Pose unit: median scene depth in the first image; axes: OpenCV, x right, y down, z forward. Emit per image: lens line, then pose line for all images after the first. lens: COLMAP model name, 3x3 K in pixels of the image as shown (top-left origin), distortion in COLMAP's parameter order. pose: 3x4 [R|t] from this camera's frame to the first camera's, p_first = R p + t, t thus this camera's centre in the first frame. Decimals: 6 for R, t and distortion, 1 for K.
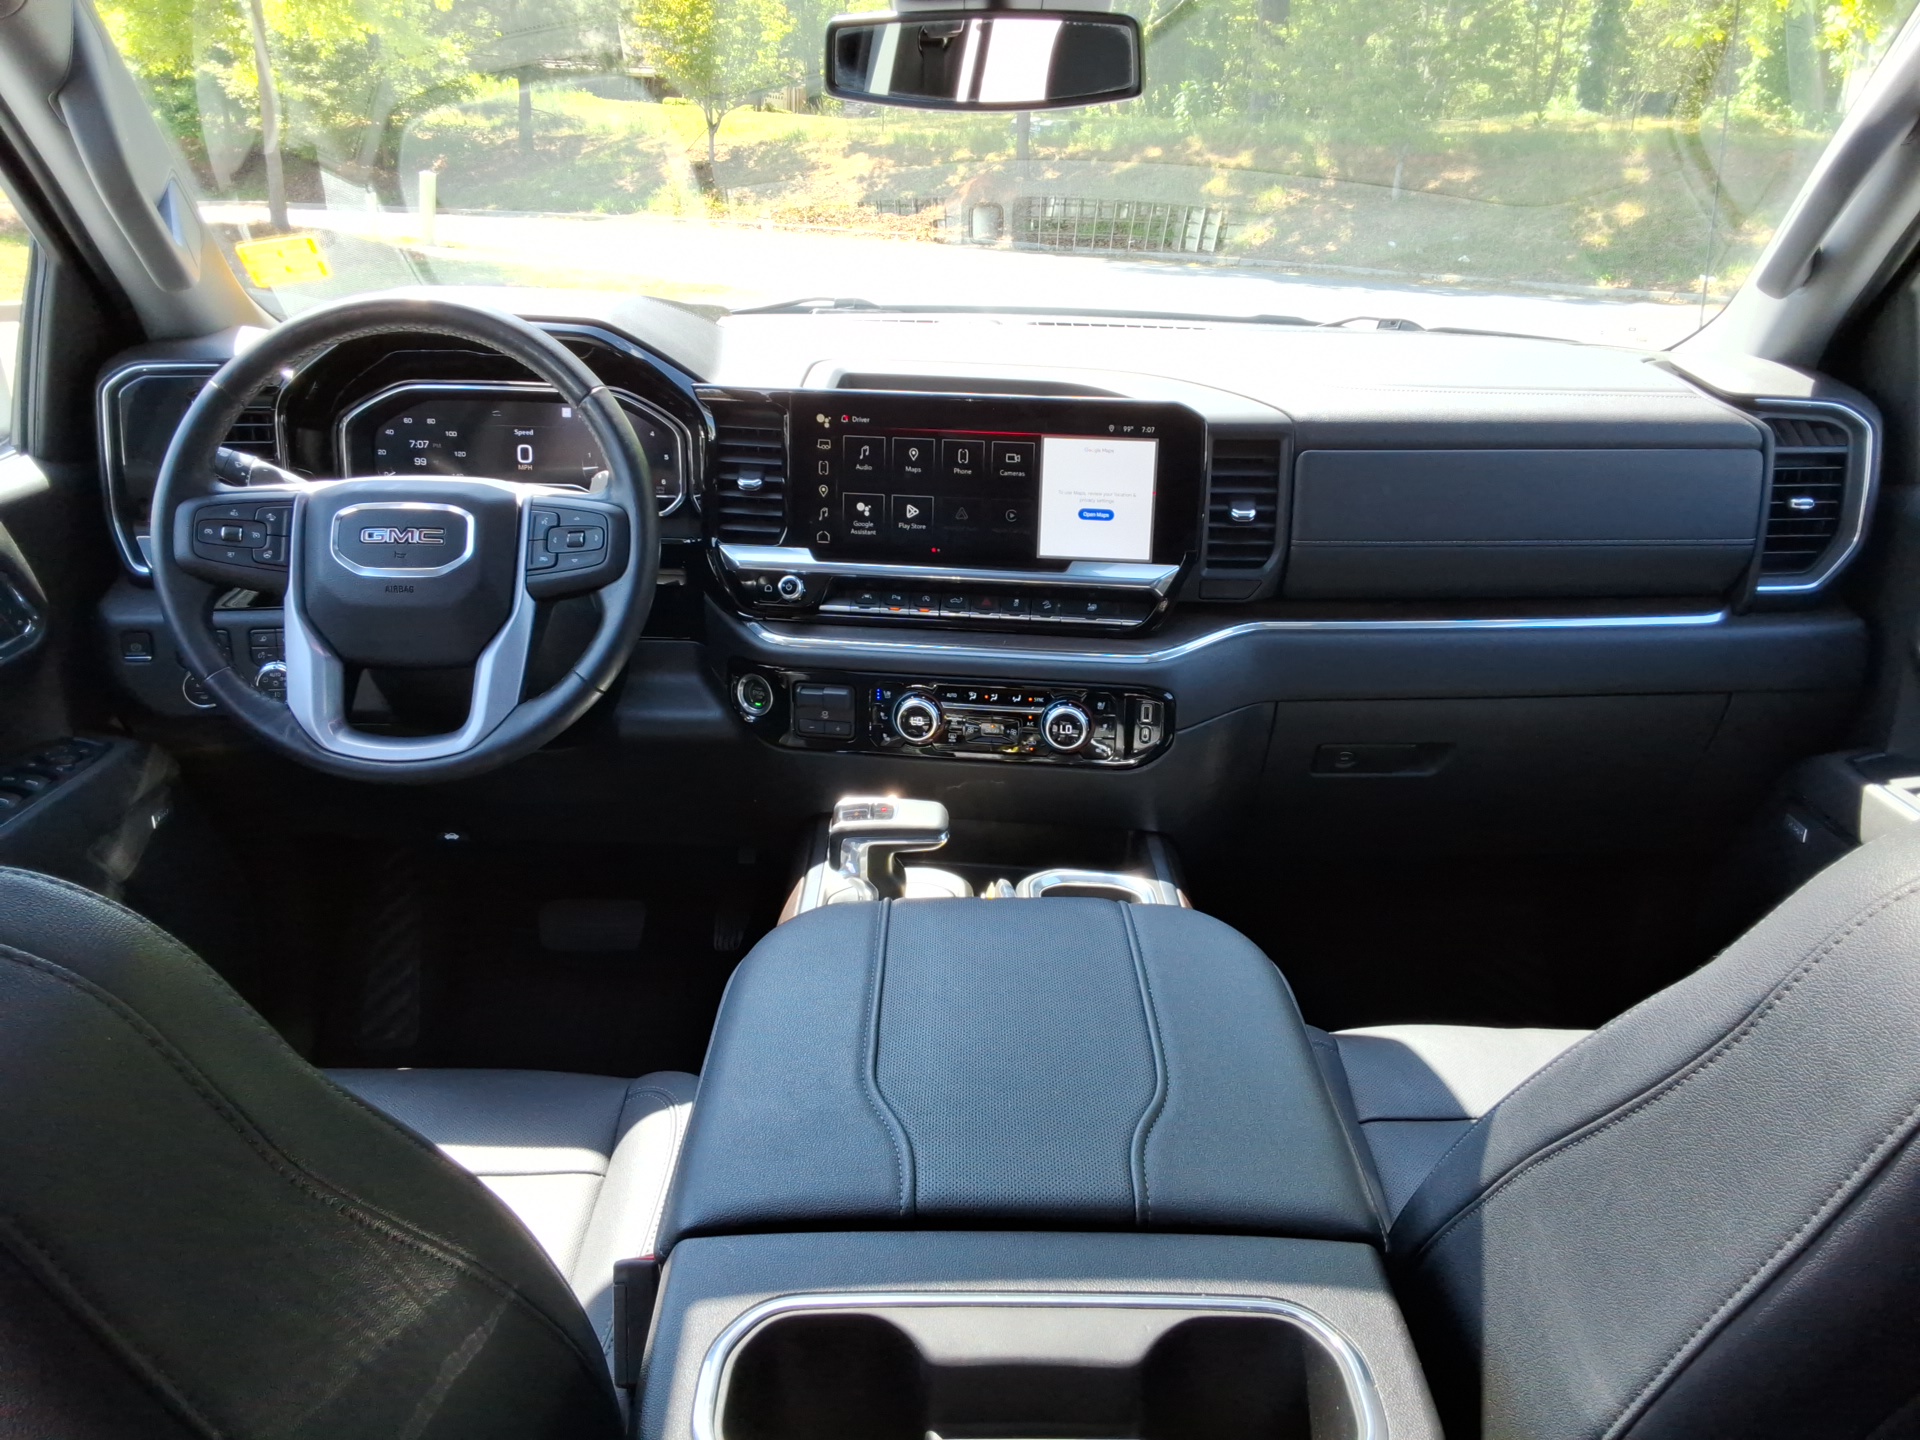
lens RADIAL K [[1556.5, 0, 982.8], [0, 1556.5, 704.5], [0, 0, 1]] dist [0.132192, -0.232740]
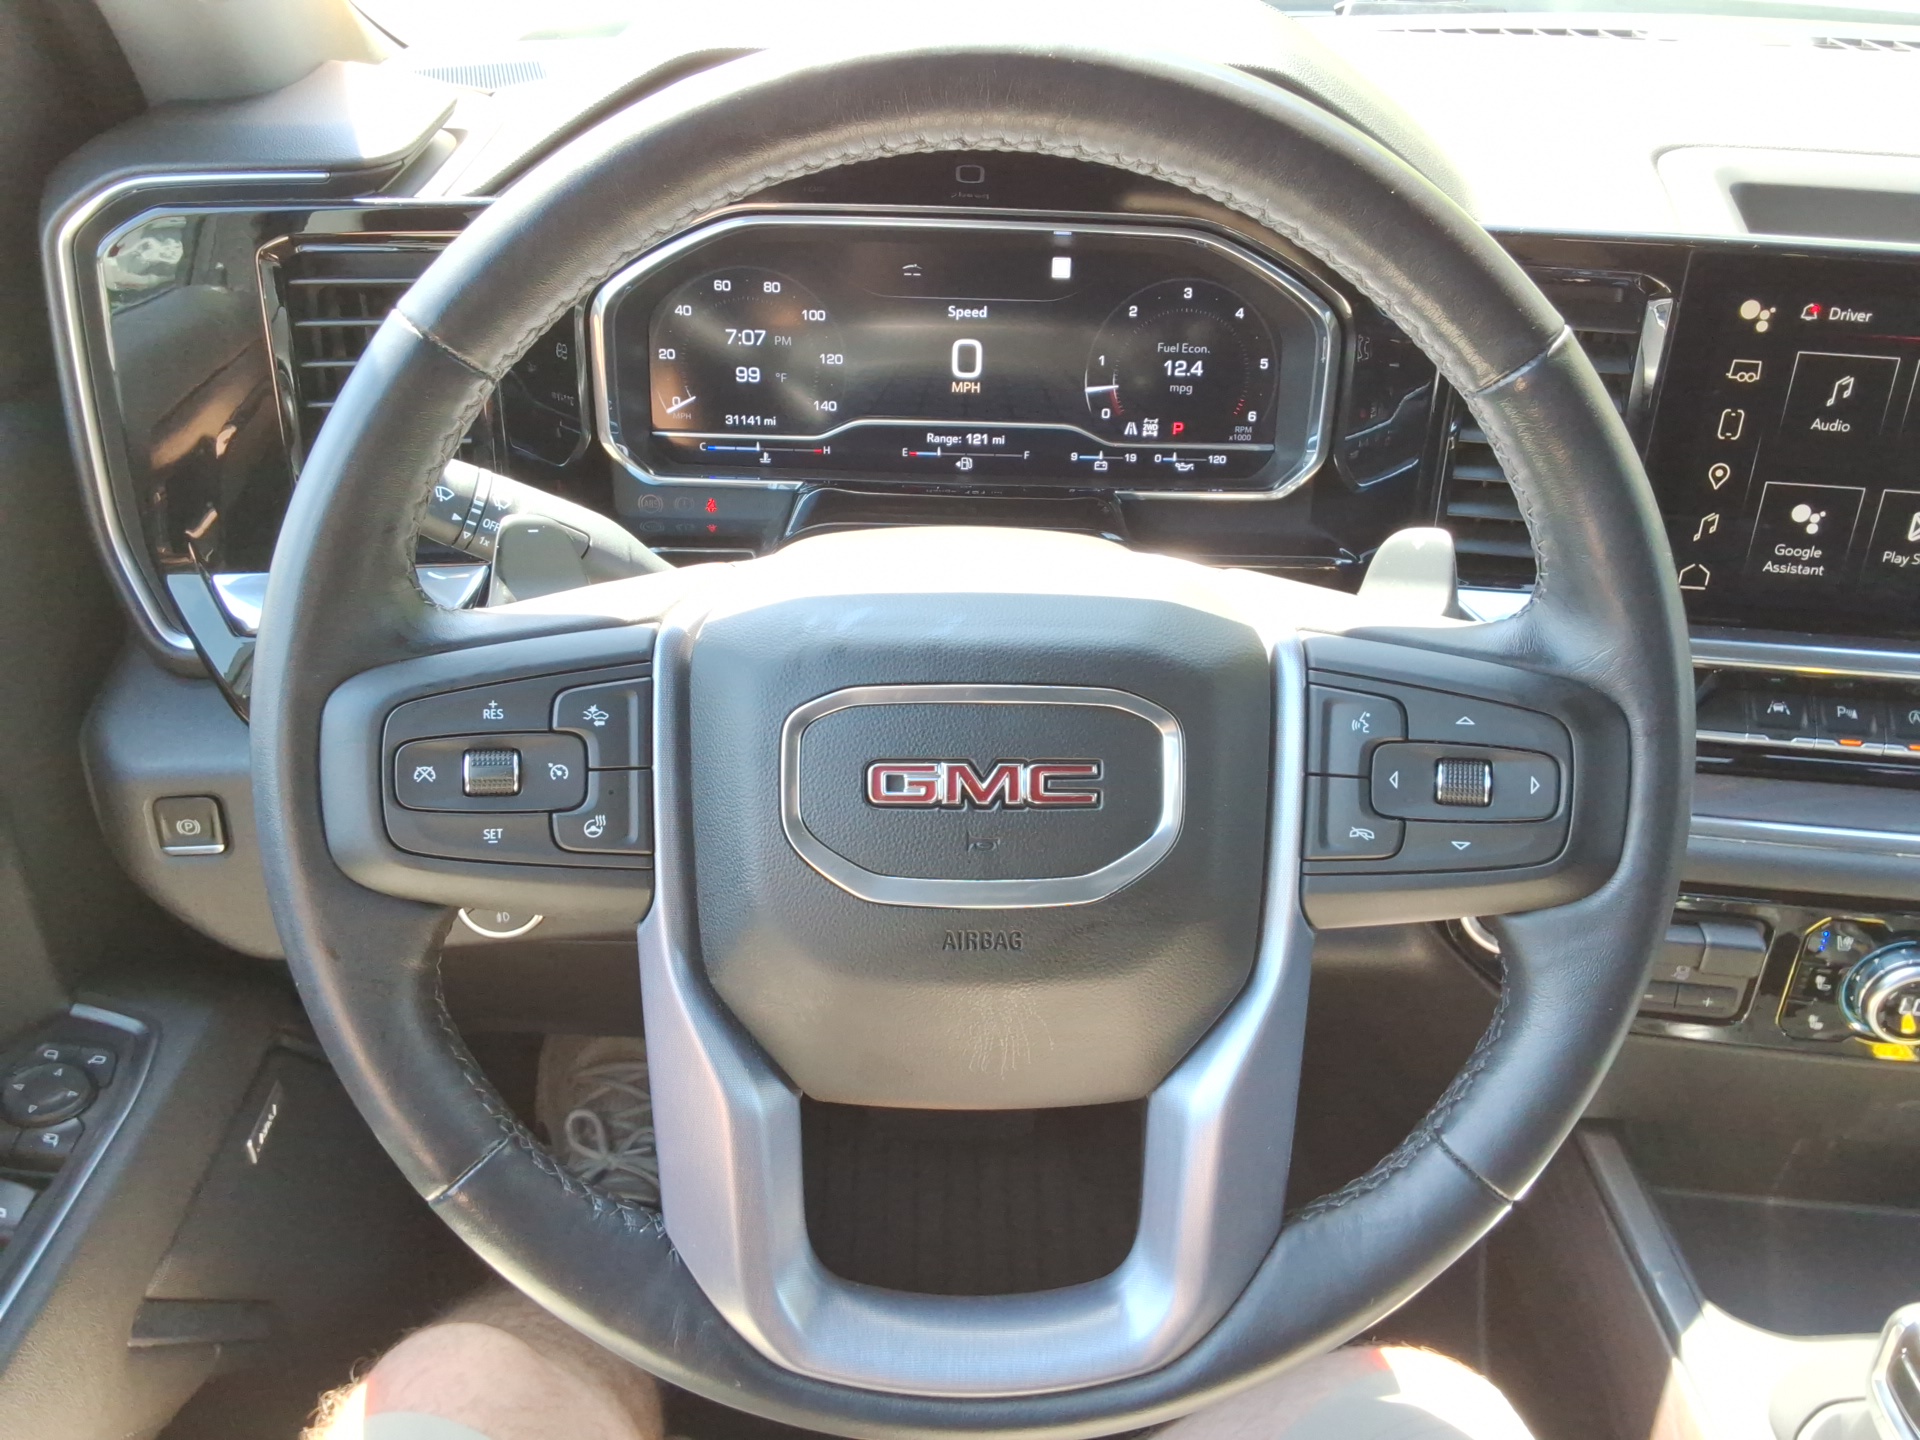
lens RADIAL K [[1556.5, 0, 982.8], [0, 1556.5, 704.5], [0, 0, 1]] dist [0.132192, -0.232740]
pose [[0.999969, 0.005513, 0.005611, -0.309688], [-0.006476, 0.981881, 0.189390, -0.157323], [-0.004465, -0.189421, 0.981886, 0.560171]]
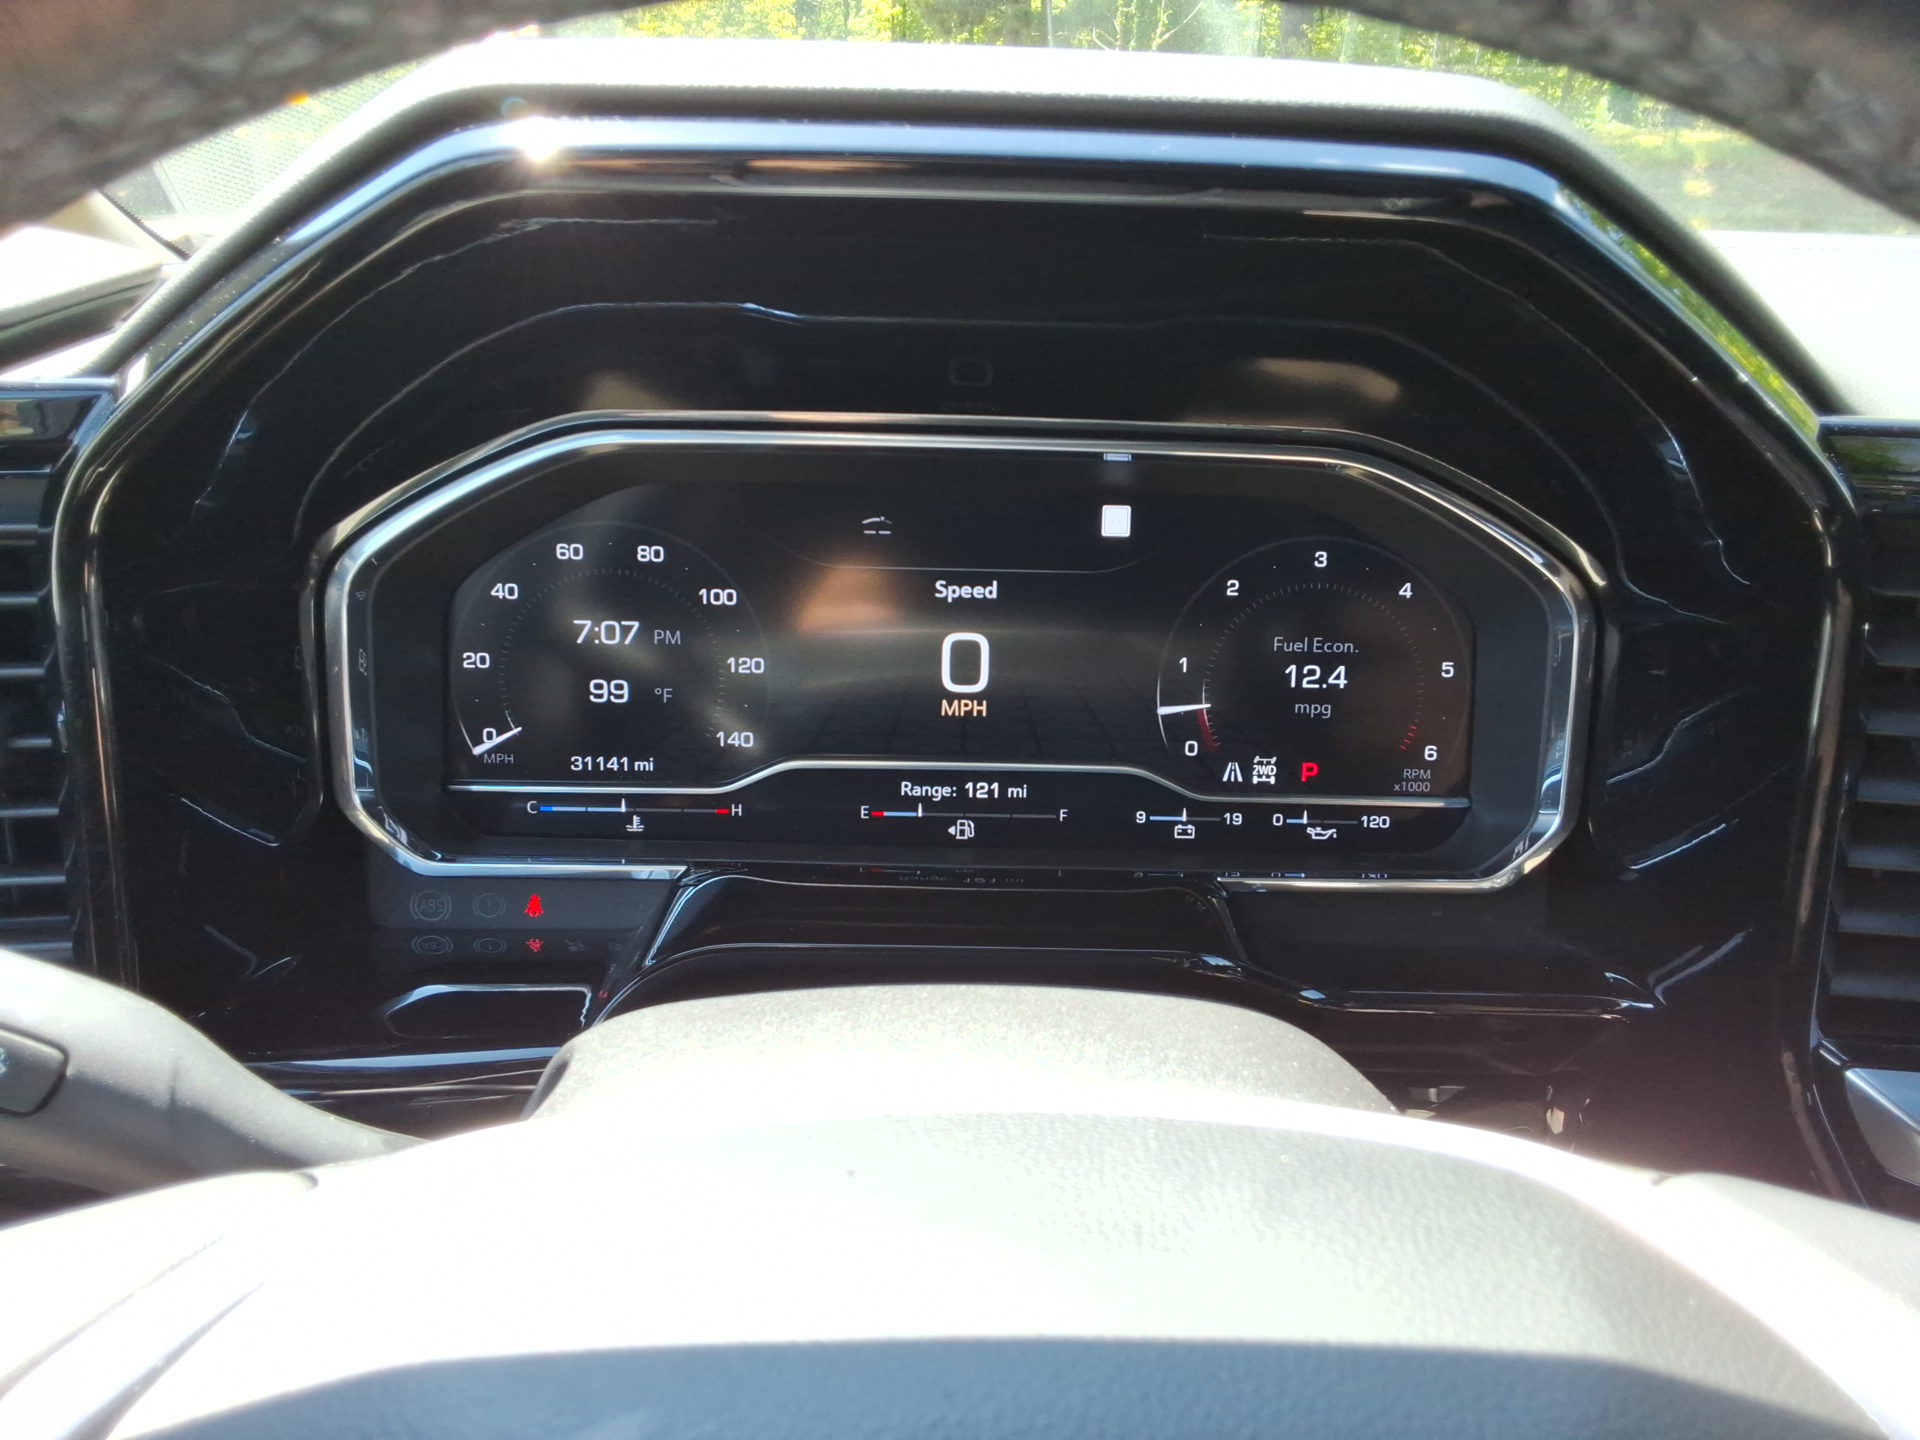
lens RADIAL K [[1556.5, 0, 982.8], [0, 1556.5, 704.5], [0, 0, 1]] dist [0.132192, -0.232740]
pose [[0.999984, 0.000621, 0.005702, -0.310849], [-0.000556, 0.999934, -0.011464, -0.159312], [-0.005708, 0.011461, 0.999918, 0.765933]]
